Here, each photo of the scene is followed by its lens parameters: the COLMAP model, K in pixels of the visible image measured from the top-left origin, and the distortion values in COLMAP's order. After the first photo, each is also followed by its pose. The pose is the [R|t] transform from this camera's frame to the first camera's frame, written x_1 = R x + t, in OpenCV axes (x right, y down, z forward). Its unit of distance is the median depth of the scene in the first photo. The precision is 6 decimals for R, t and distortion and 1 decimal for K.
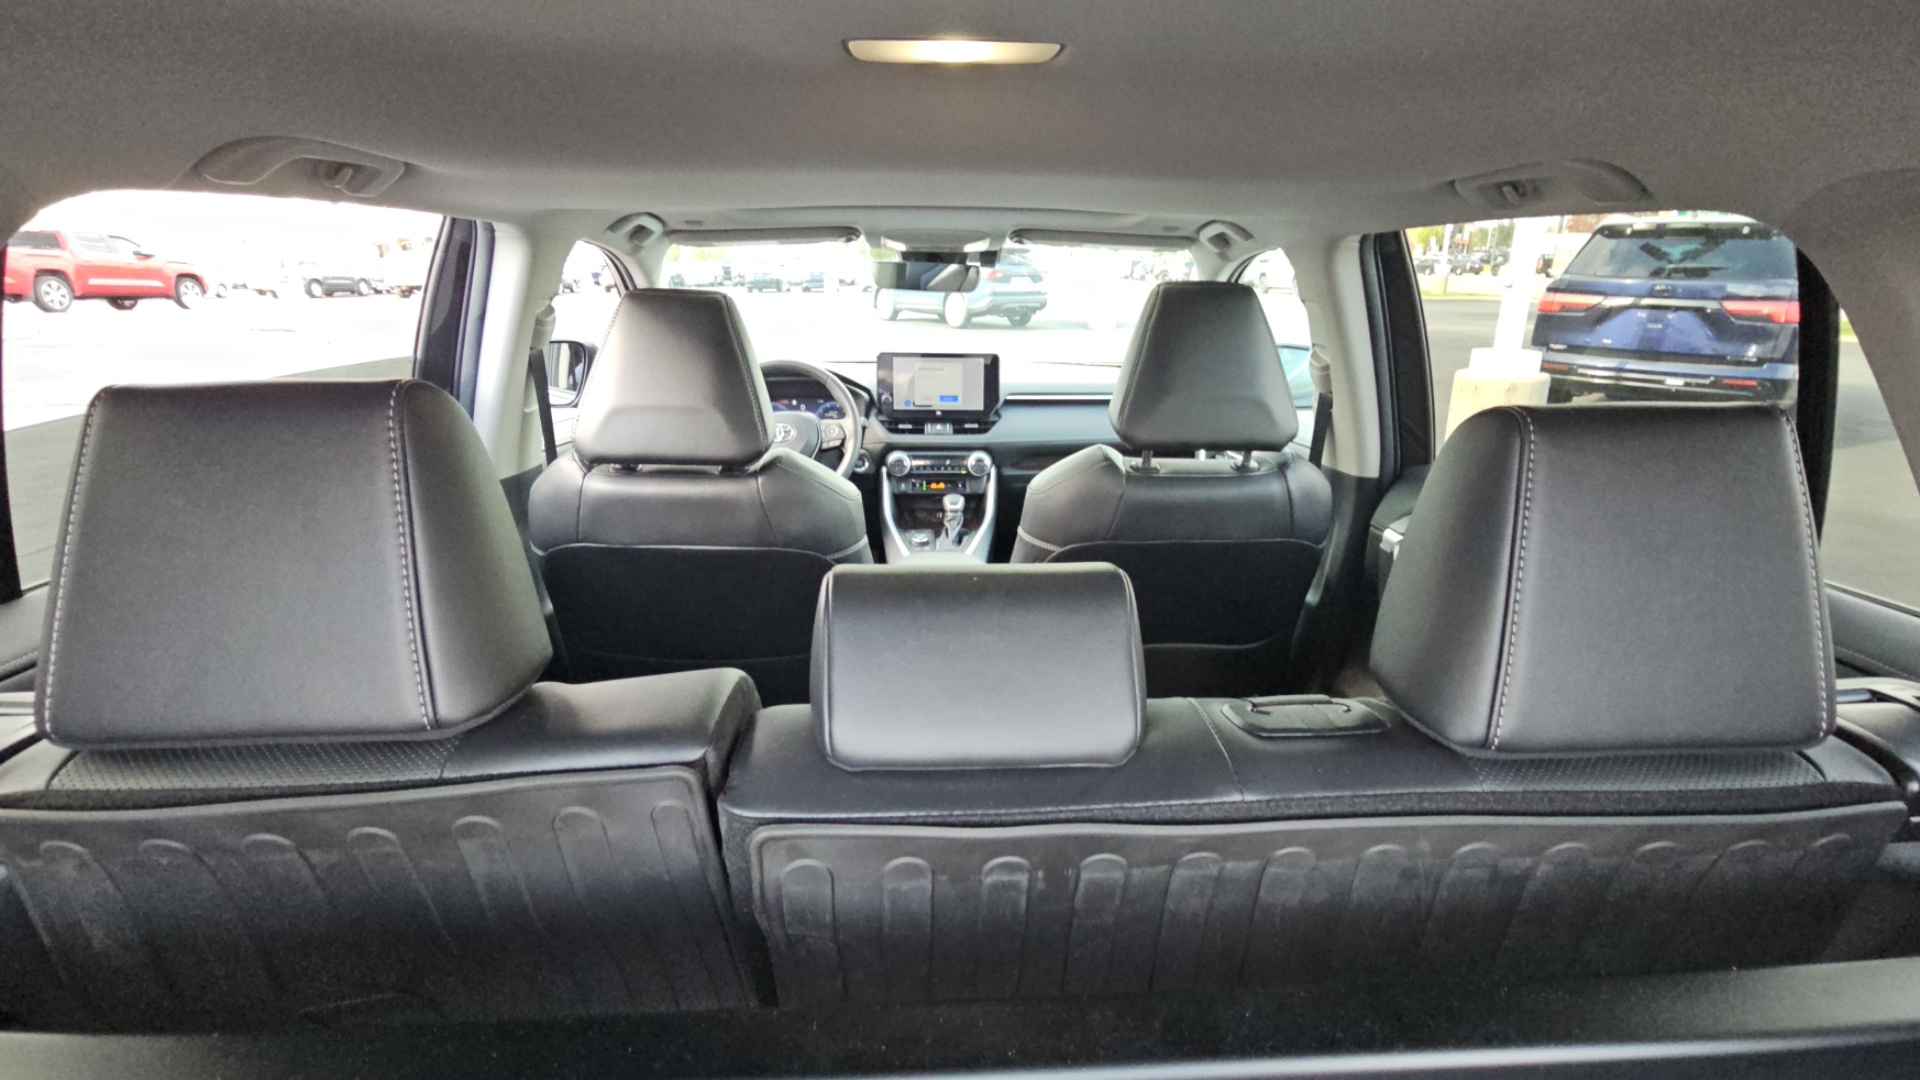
lens RADIAL K [[861.8, 0, 981.2], [0, 861.8, 538.0], [0, 0, 1]] dist [0.013563, -0.009600]
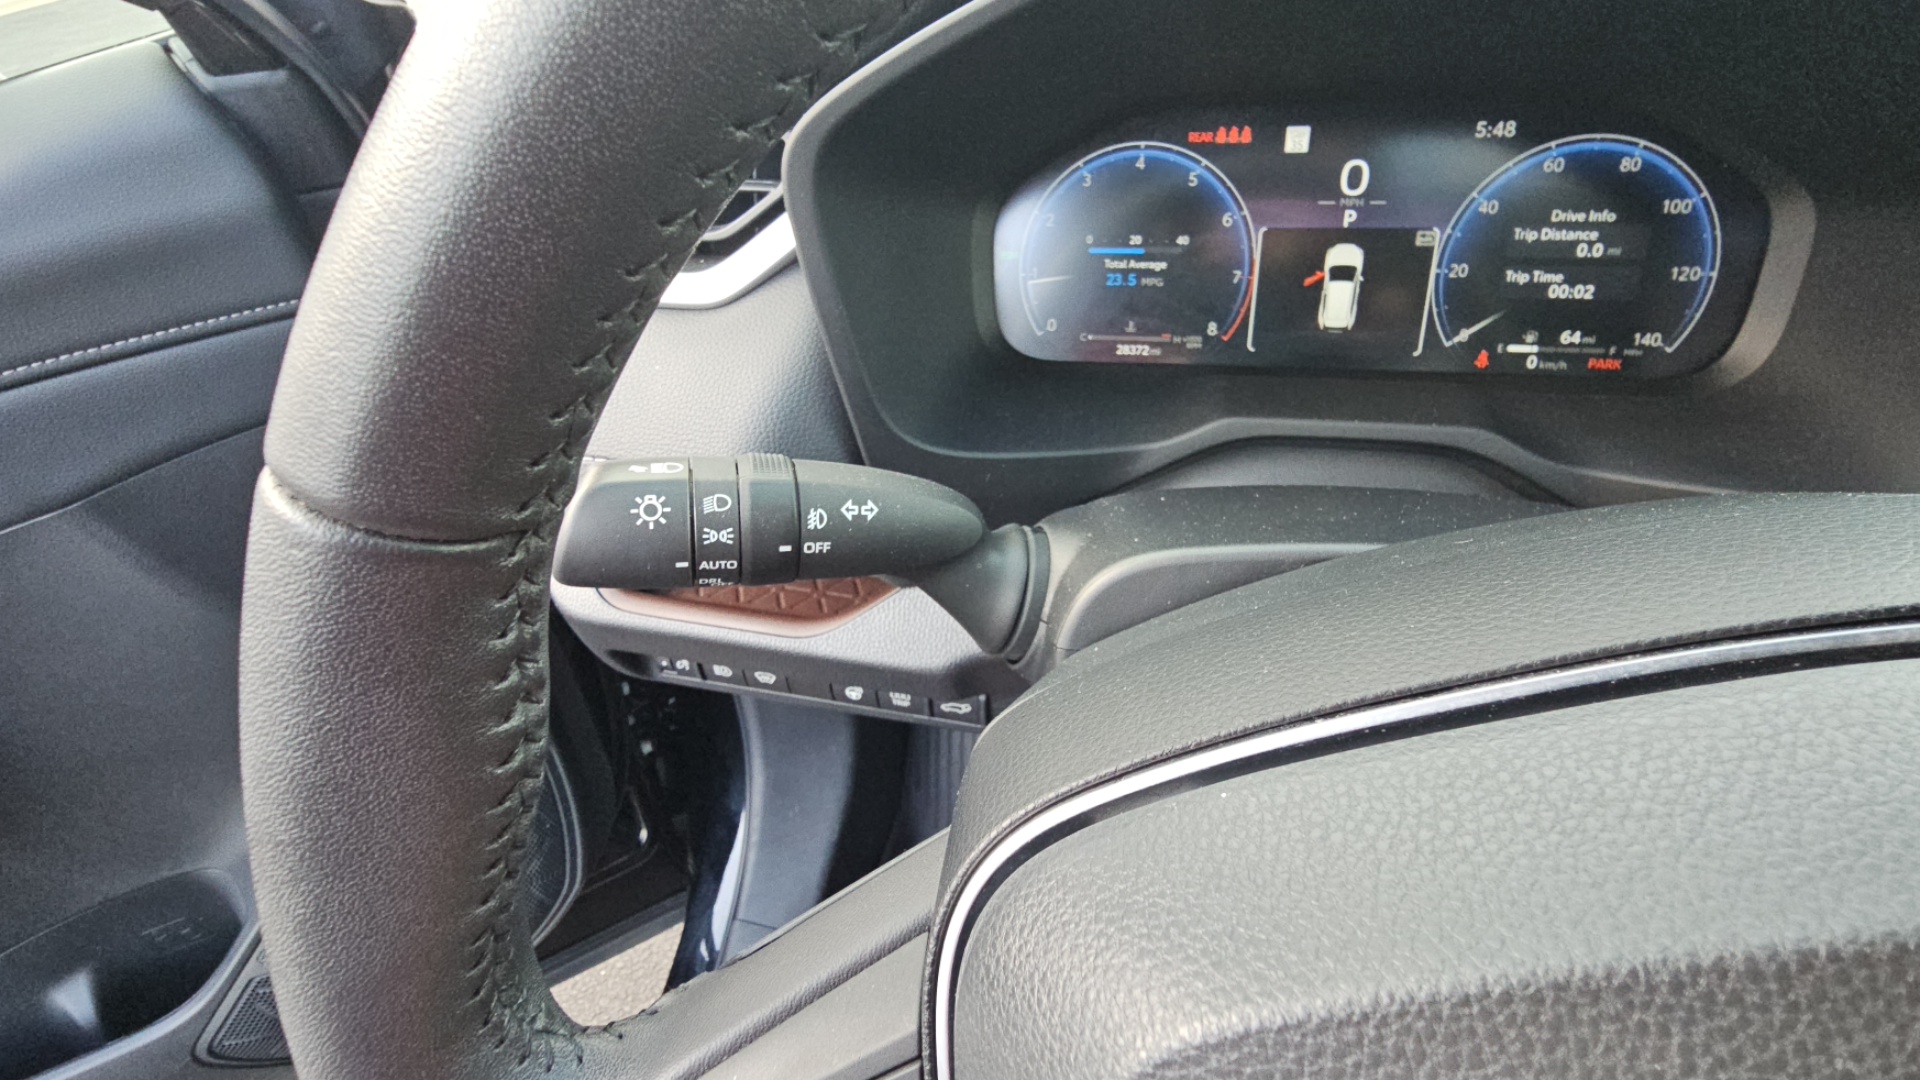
lens RADIAL K [[864.1, 0, 978.8], [0, 864.1, 541.6], [0, 0, 1]] dist [0.003537, -0.003873]
pose [[0.965142, 0.108825, -0.238029, -0.236548], [-0.009939, 0.924040, 0.382166, -0.156602], [0.261538, -0.366479, 0.892912, 0.872535]]
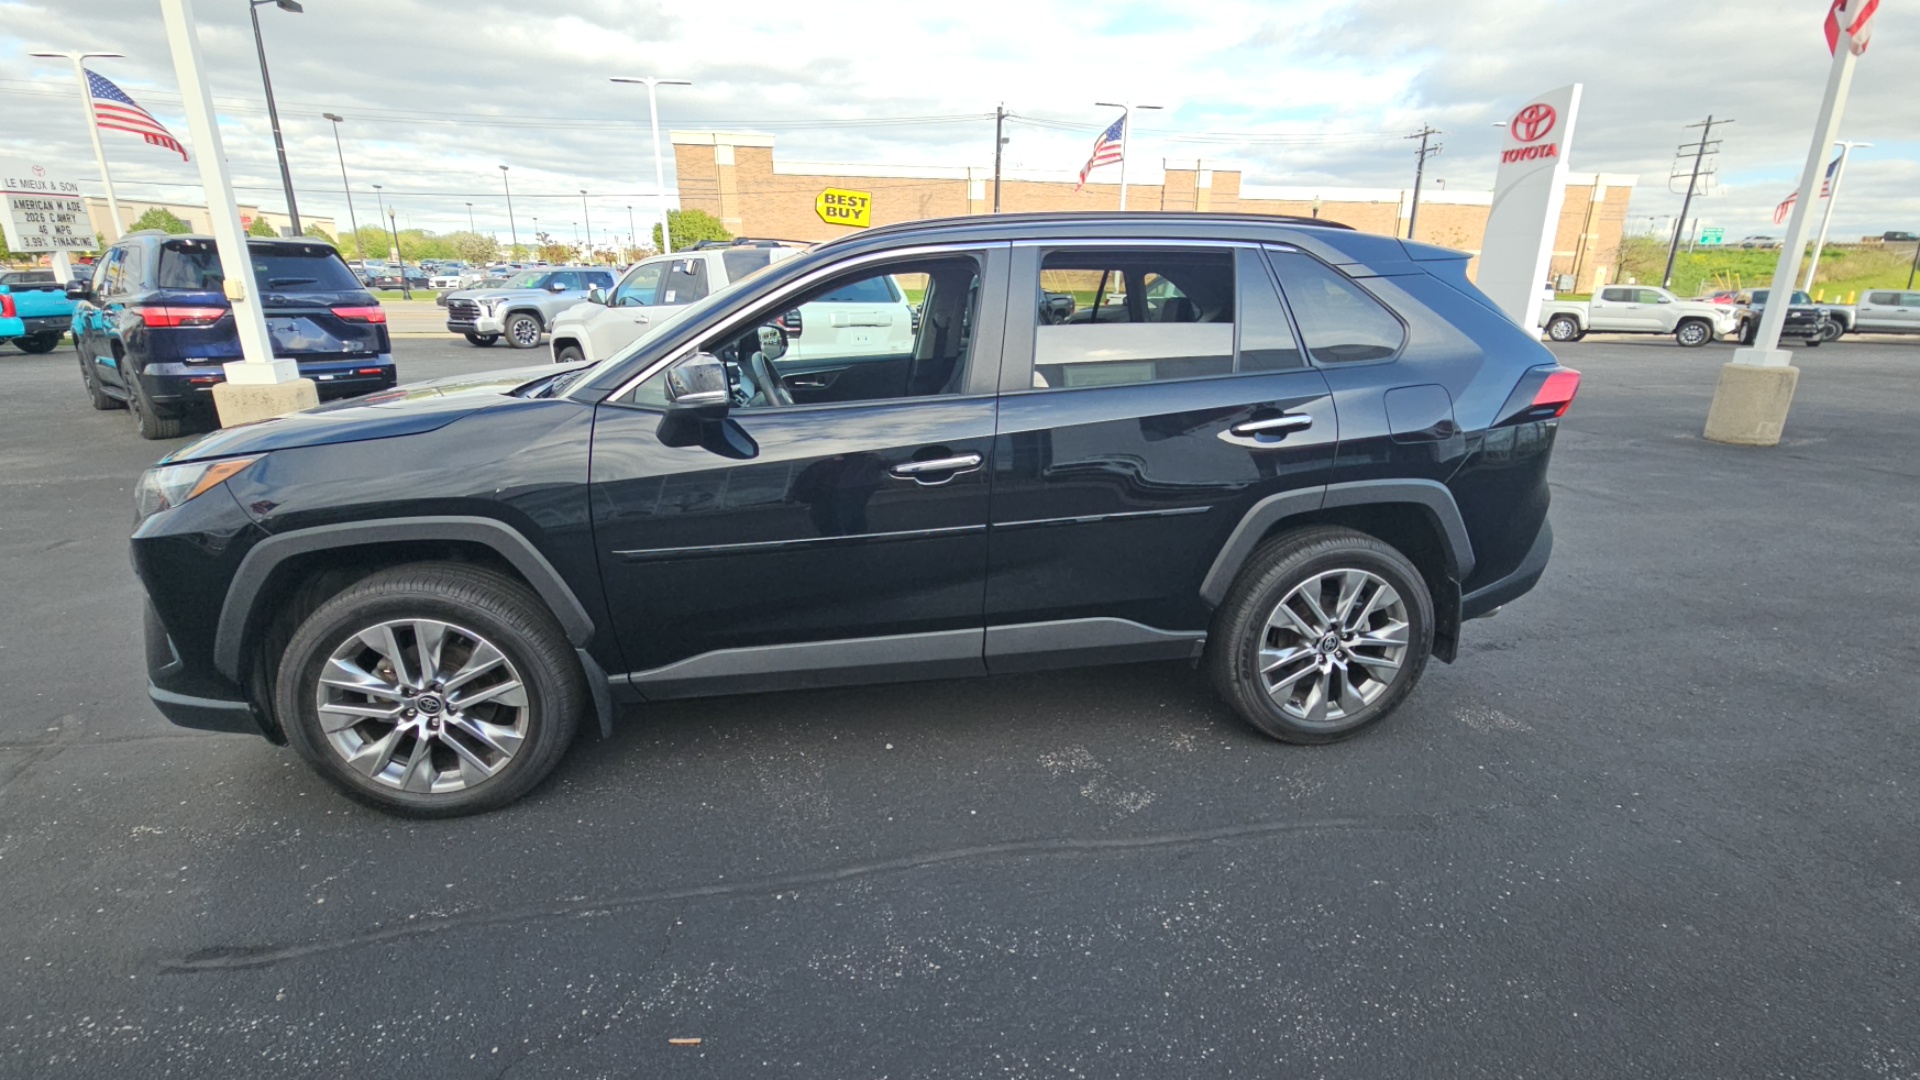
lens RADIAL K [[859.1, 0, 980.7], [0, 859.1, 542.6], [0, 0, 1]] dist [0.004492, -0.003456]
pose [[-0.104375, -0.296407, 0.949341, -1.467795], [0.301403, 0.900237, 0.314213, -0.236182], [-0.947767, 0.318930, -0.004624, 0.711339]]
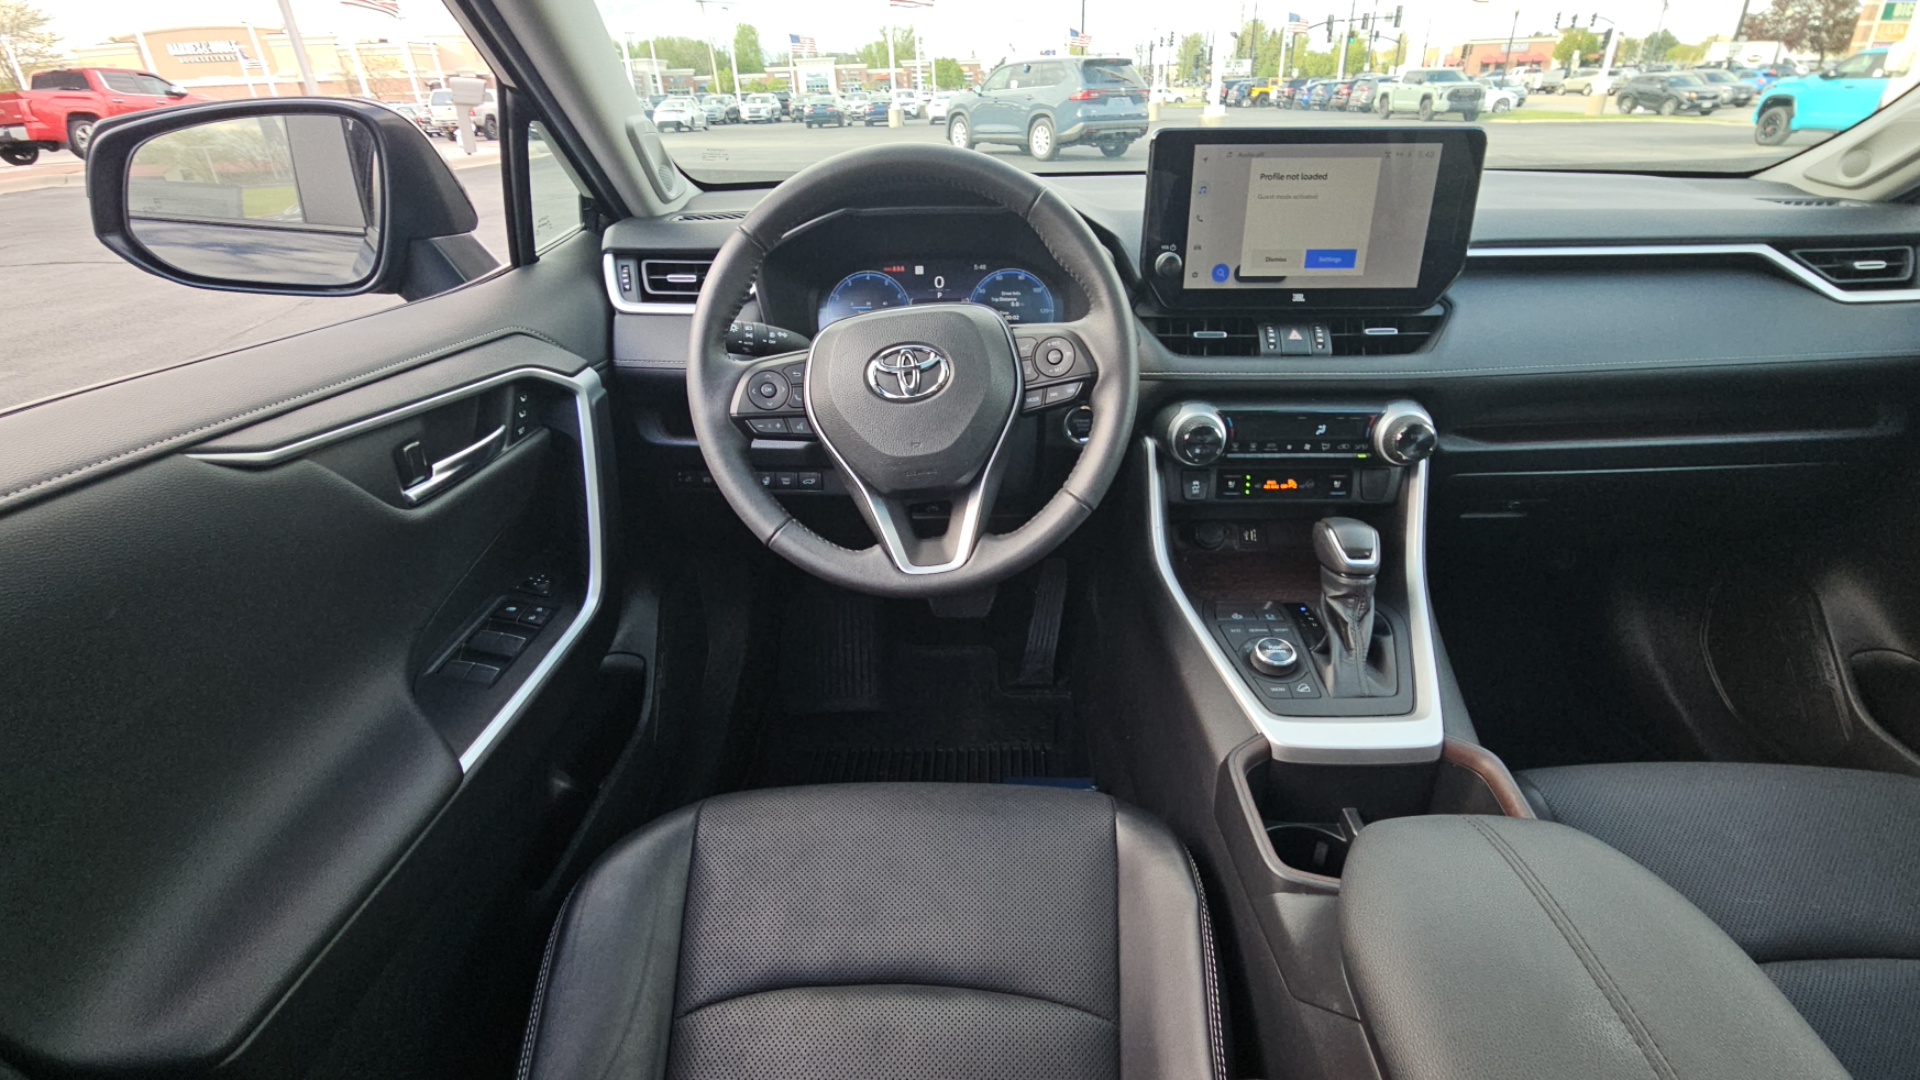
lens RADIAL K [[859.1, 0, 980.7], [0, 859.1, 542.6], [0, 0, 1]] dist [0.004492, -0.003456]
pose [[0.997068, 0.016717, -0.074666, -0.159582], [-0.003631, 0.985079, 0.172066, -0.102364], [0.076428, -0.171291, 0.982252, 0.590594]]
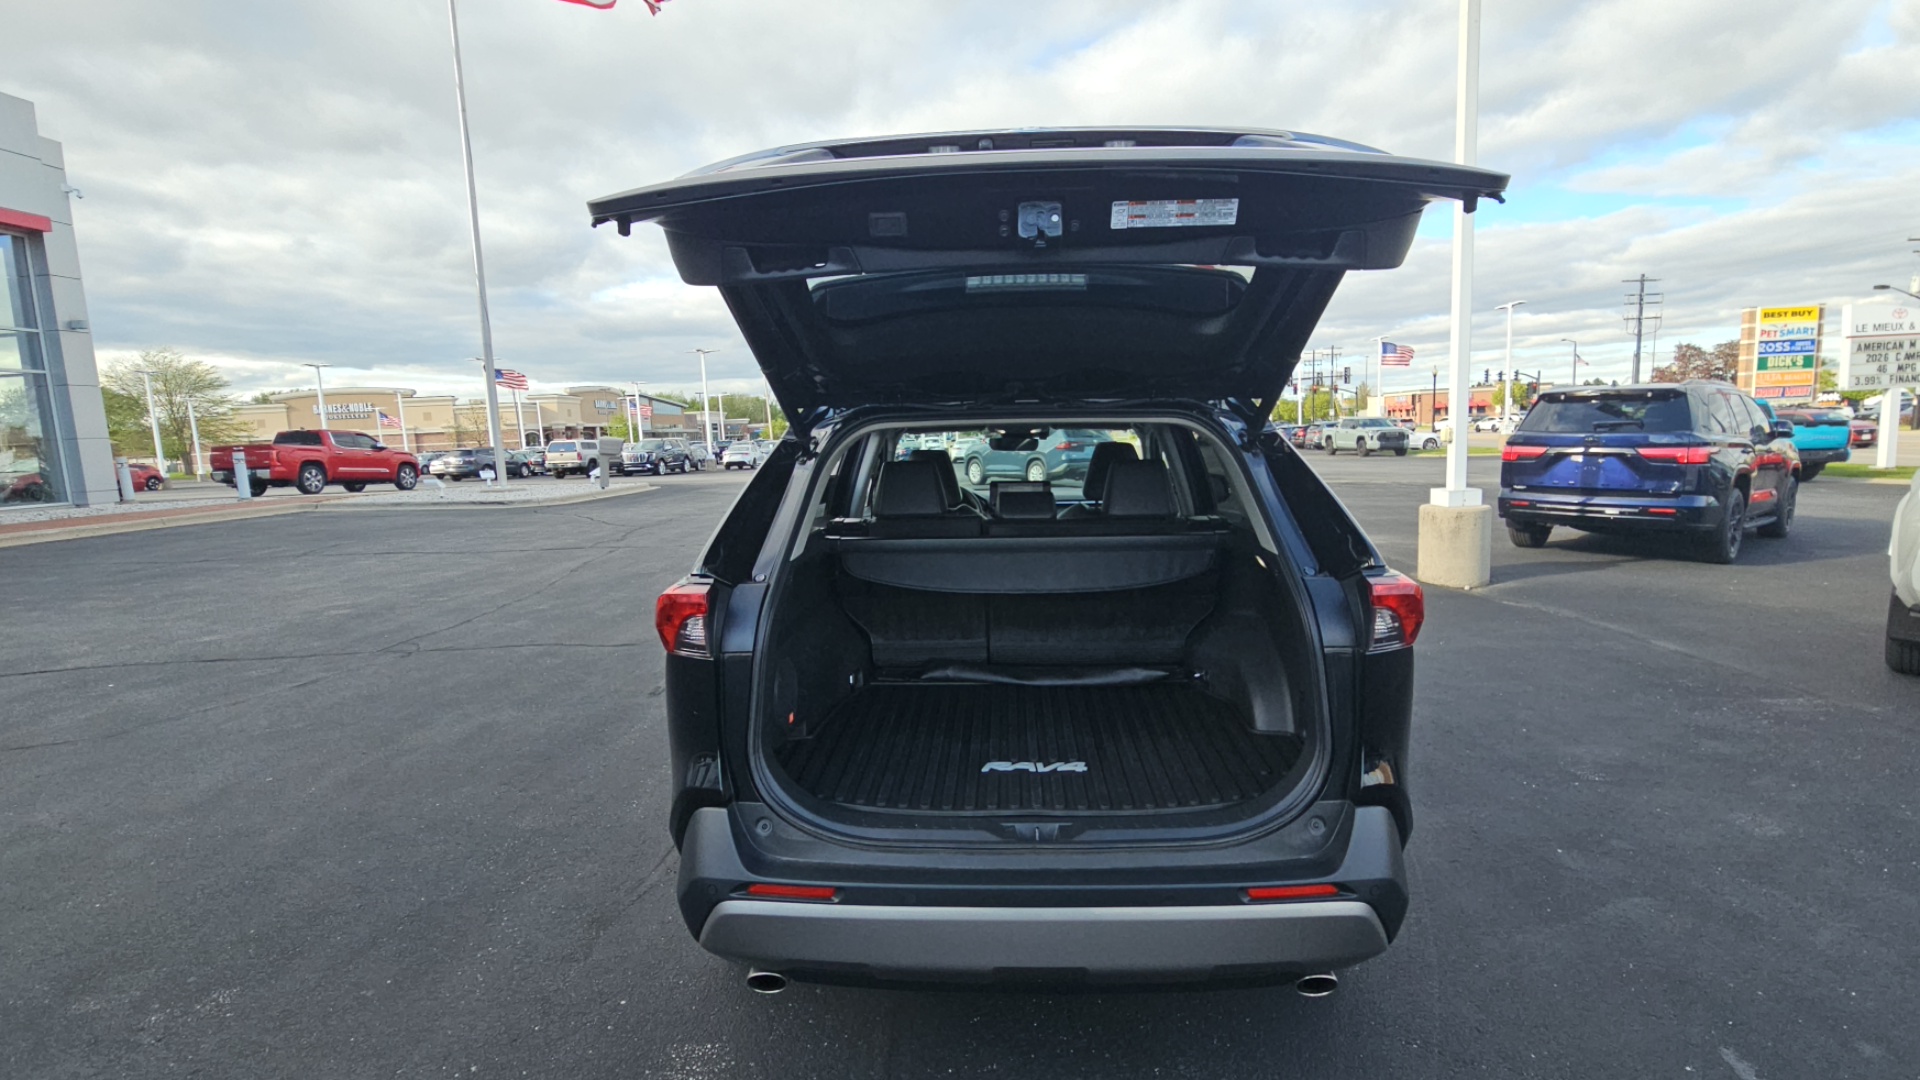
lens RADIAL K [[861.8, 0, 981.2], [0, 861.8, 538.0], [0, 0, 1]] dist [0.013563, -0.009600]
pose [[0.995217, -0.017828, -0.096051, 0.046154], [-0.000519, 0.982230, -0.187681, 0.284122], [0.097690, 0.186833, 0.977522, -0.934949]]
